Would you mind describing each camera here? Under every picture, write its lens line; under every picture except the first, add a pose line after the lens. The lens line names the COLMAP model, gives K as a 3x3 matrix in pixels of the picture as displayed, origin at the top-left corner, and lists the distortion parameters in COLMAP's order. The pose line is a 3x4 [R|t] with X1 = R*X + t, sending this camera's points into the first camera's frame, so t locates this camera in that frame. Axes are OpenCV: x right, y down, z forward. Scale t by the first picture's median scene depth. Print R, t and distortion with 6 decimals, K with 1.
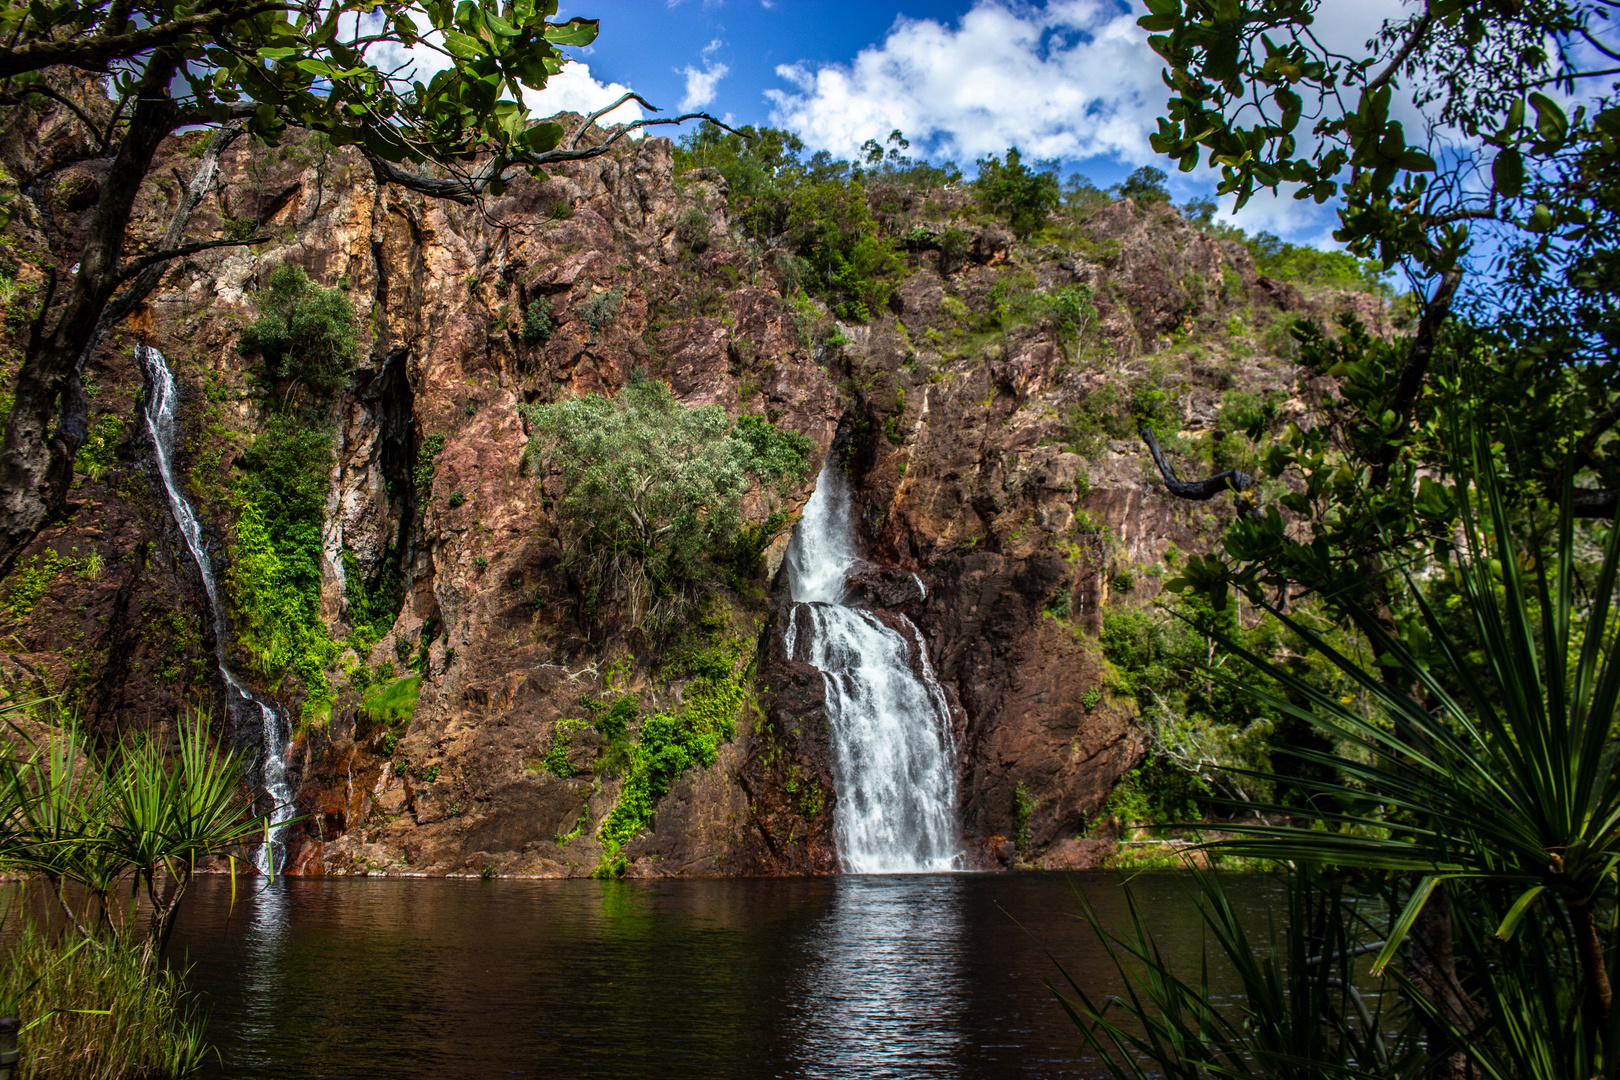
lens RADIAL K [[1369.7, 0, 843.5], [0, 1369.7, 543.6], [0, 0, 1]] dist [-0.177607, 0.164017]
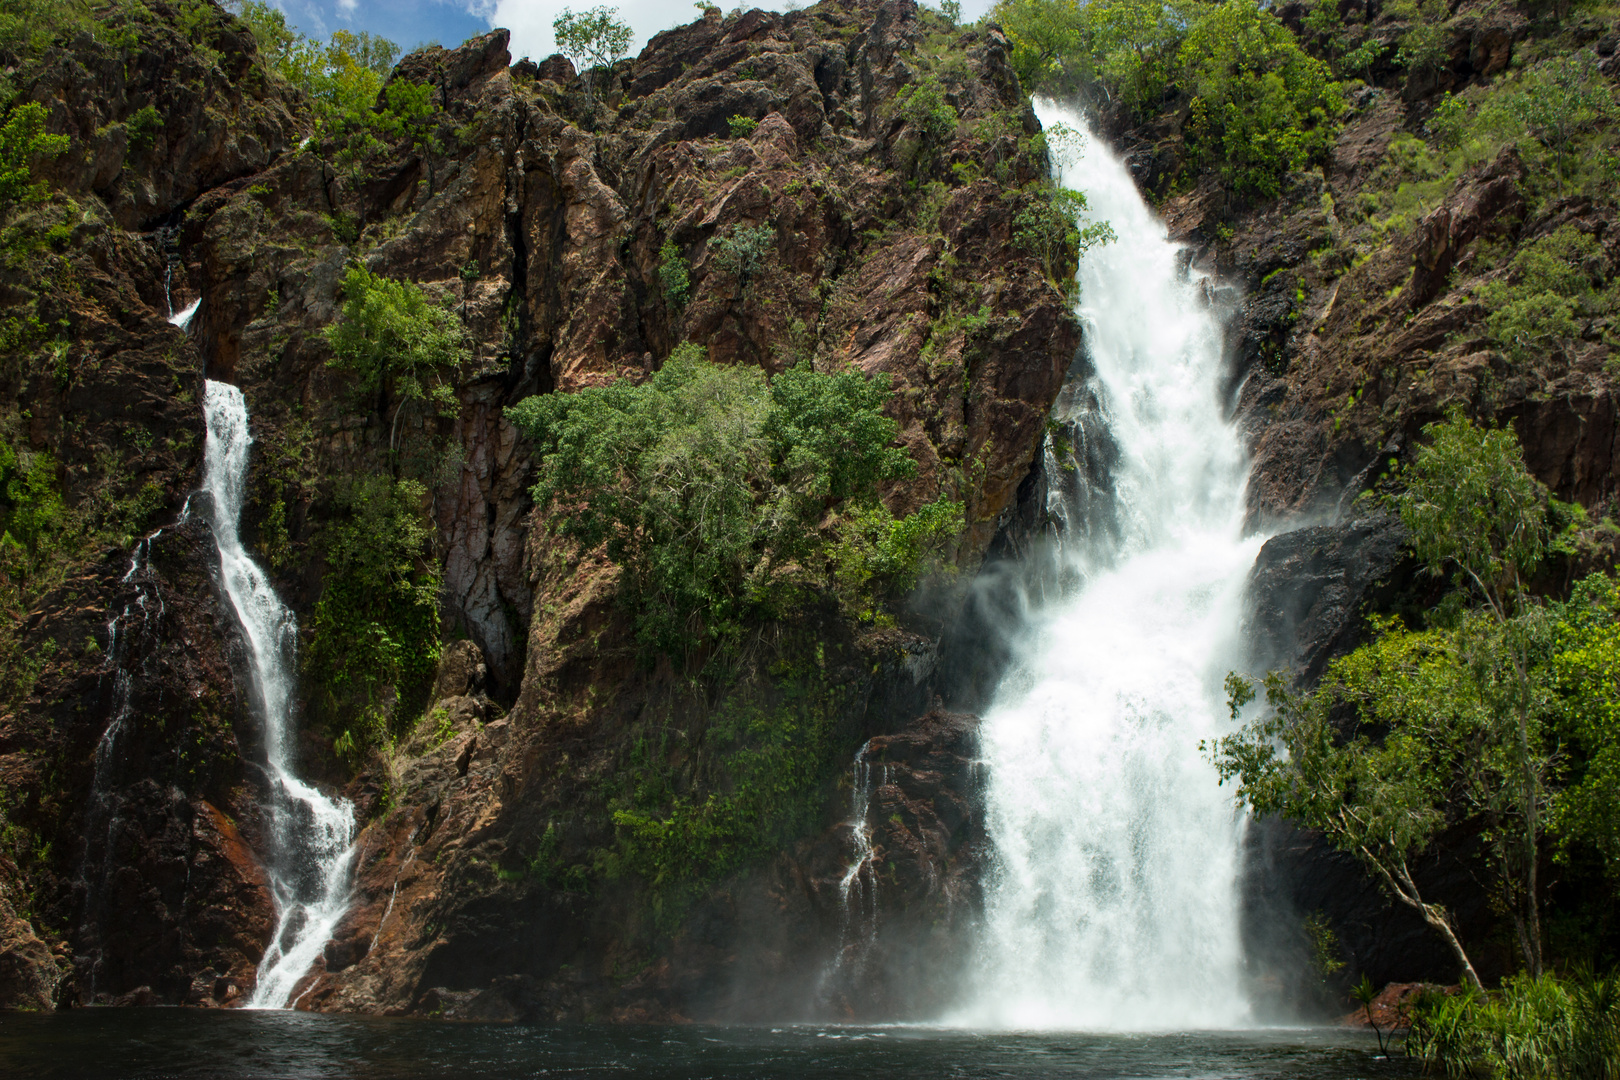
lens RADIAL K [[1822.2, 0, 815.6], [0, 1822.2, 542.5], [0, 0, 1]] dist [-0.131443, 0.159637]
pose [[0.865075, -0.095413, -0.492486, 0.319281], [0.089956, 0.995337, -0.034823, 0.022447], [0.493512, -0.014177, 0.869624, 0.154124]]
